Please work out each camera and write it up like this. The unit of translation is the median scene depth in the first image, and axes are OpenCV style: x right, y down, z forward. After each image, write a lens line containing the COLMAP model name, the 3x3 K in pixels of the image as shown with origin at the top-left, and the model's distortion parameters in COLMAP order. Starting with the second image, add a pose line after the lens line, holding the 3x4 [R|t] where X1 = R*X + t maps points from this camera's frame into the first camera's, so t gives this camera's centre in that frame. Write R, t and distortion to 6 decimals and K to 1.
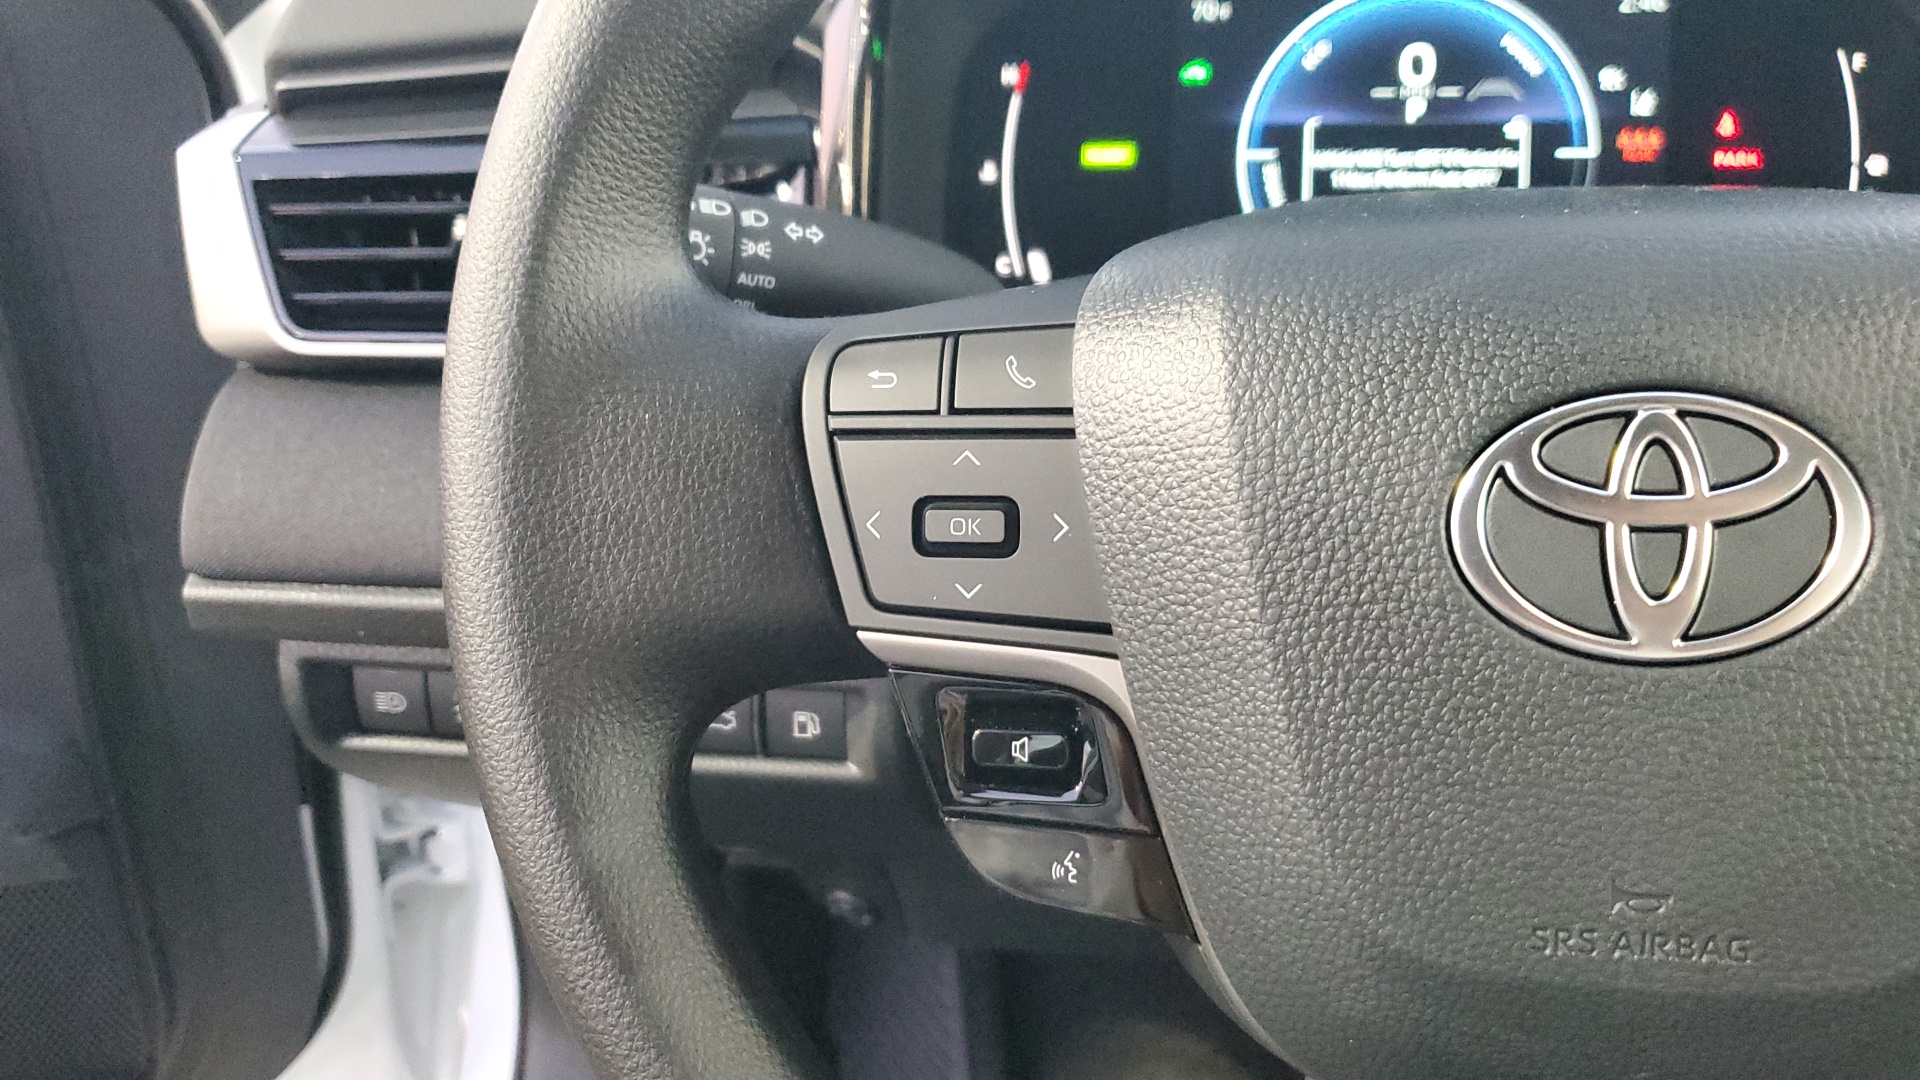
lens RADIAL K [[1494.0, 0, 1002.3], [0, 1494.0, 571.7], [0, 0, 1]] dist [0.039546, -0.057608]
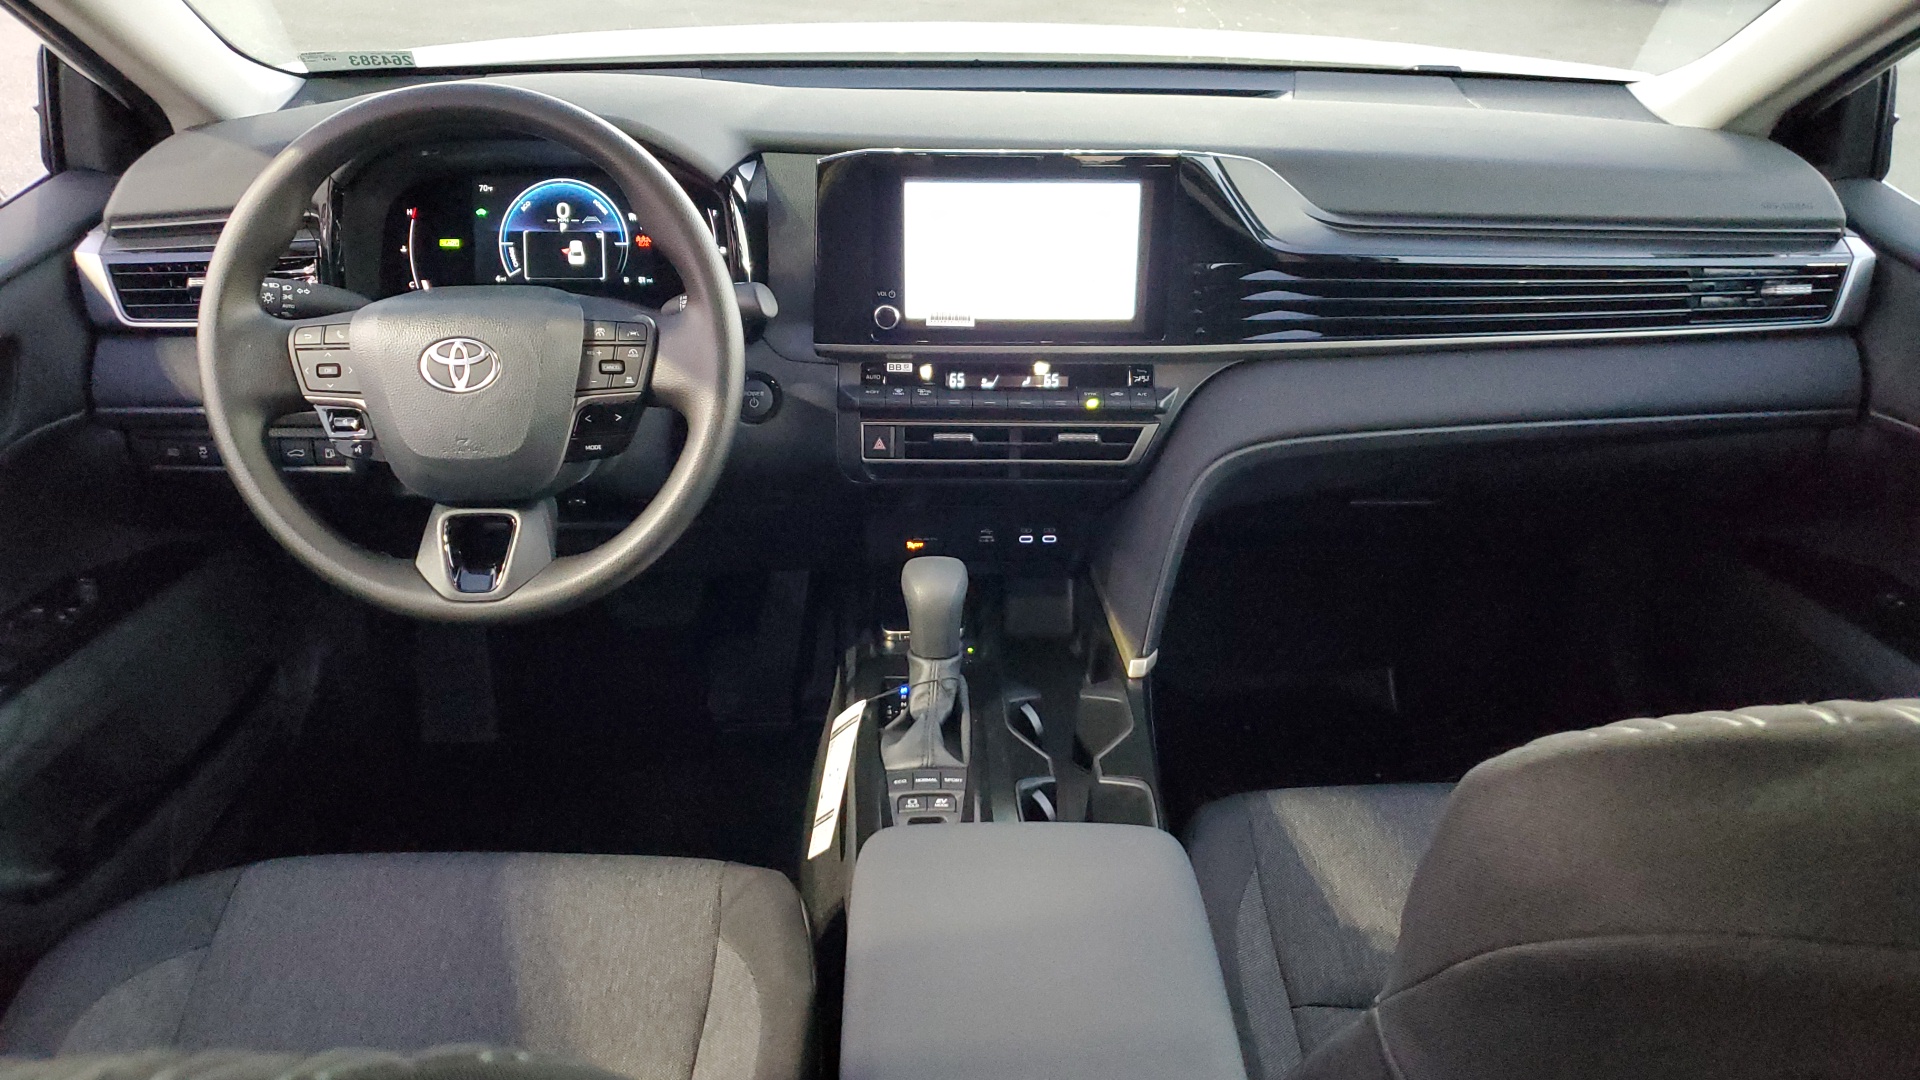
lens RADIAL K [[1494.0, 0, 967.6], [0, 1494.0, 556.3], [0, 0, 1]] dist [0.039546, -0.057608]
pose [[0.988157, -0.037226, 0.148862, 0.656272], [0.030321, 0.998368, 0.048387, 0.203679], [-0.150420, -0.043300, 0.987673, -2.084447]]
